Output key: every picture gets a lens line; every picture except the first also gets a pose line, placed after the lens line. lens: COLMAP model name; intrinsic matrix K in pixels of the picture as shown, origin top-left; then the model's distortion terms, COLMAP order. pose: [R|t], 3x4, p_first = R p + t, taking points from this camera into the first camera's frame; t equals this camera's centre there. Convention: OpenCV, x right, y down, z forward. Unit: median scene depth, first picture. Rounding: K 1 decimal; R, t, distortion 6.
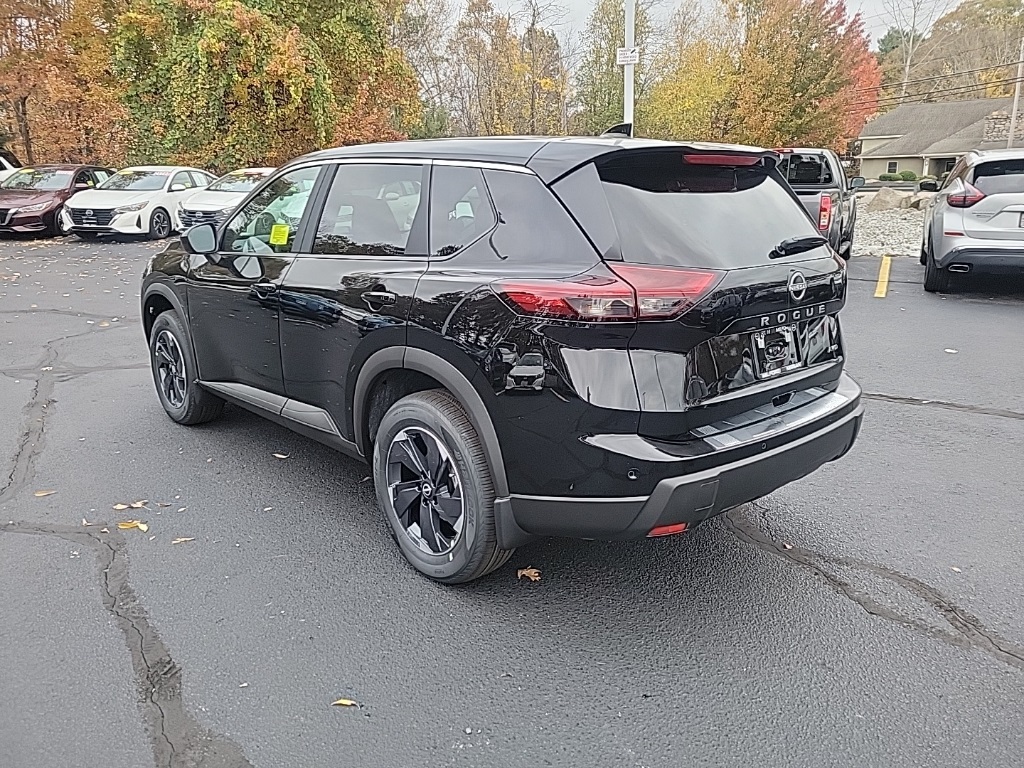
lens RADIAL K [[773.7, 0, 504.1], [0, 773.7, 388.8], [0, 0, 1]] dist [0.053246, -0.027771]
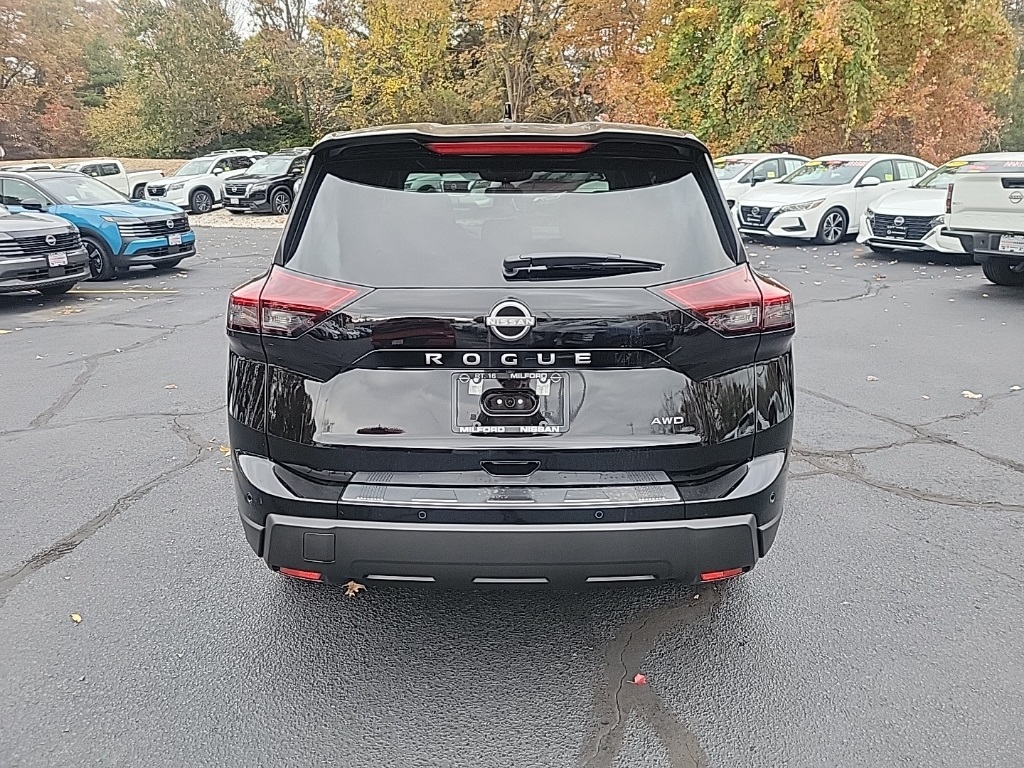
lens RADIAL K [[773.7, 0, 495.0], [0, 773.7, 405.4], [0, 0, 1]] dist [0.053246, -0.027771]
pose [[0.741250, 0.187501, -0.644508, 0.114450], [-0.164103, 0.981677, 0.096855, -0.016253], [0.650859, 0.033972, 0.758438, 0.058155]]
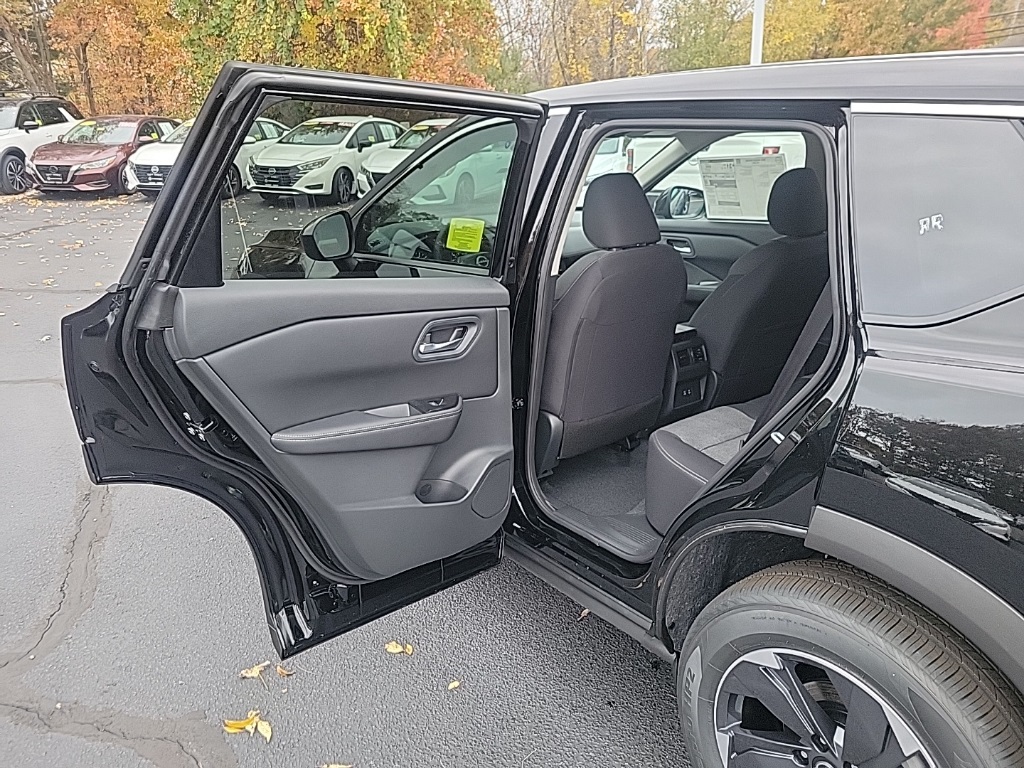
lens RADIAL K [[773.7, 0, 511.0], [0, 773.7, 390.9], [0, 0, 1]] dist [0.053246, -0.027771]
pose [[0.998026, 0.009590, -0.062059, -0.041281], [-0.005427, 0.997744, 0.066909, -0.022690], [0.062561, -0.066440, 0.995827, 0.074269]]
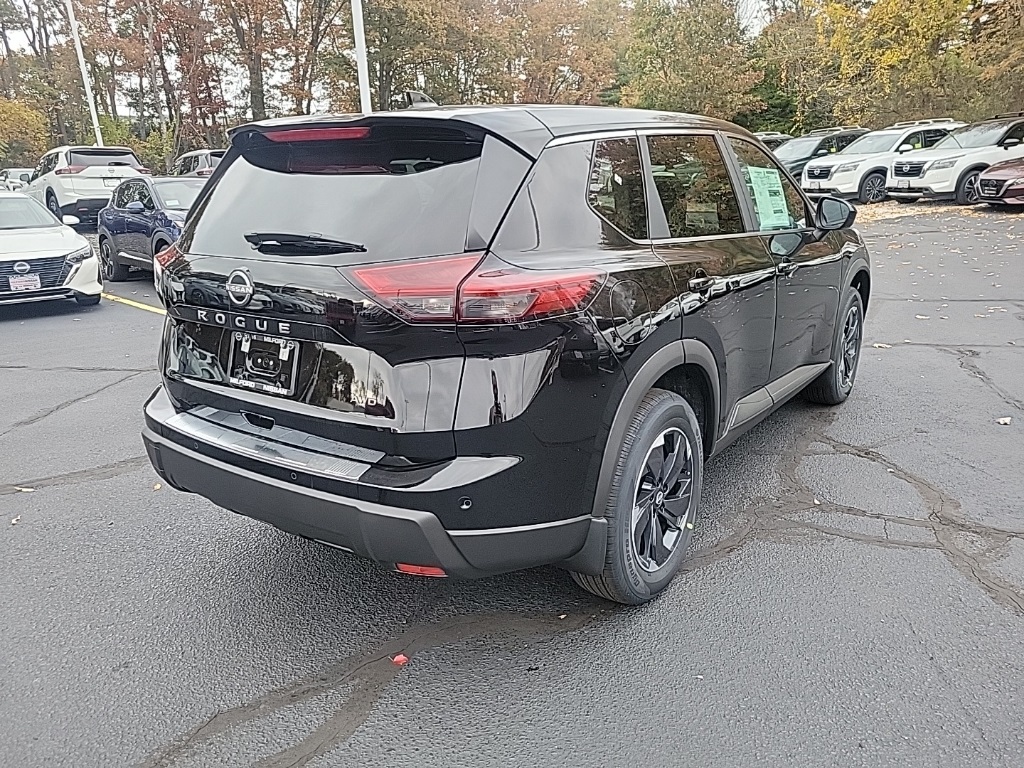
lens RADIAL K [[773.7, 0, 496.1], [0, 773.7, 385.7], [0, 0, 1]] dist [0.053246, -0.027771]
pose [[0.216014, 0.260105, -0.941107, 0.167904], [-0.228361, 0.950590, 0.210310, -0.036303], [0.949310, 0.169482, 0.264739, 0.141627]]
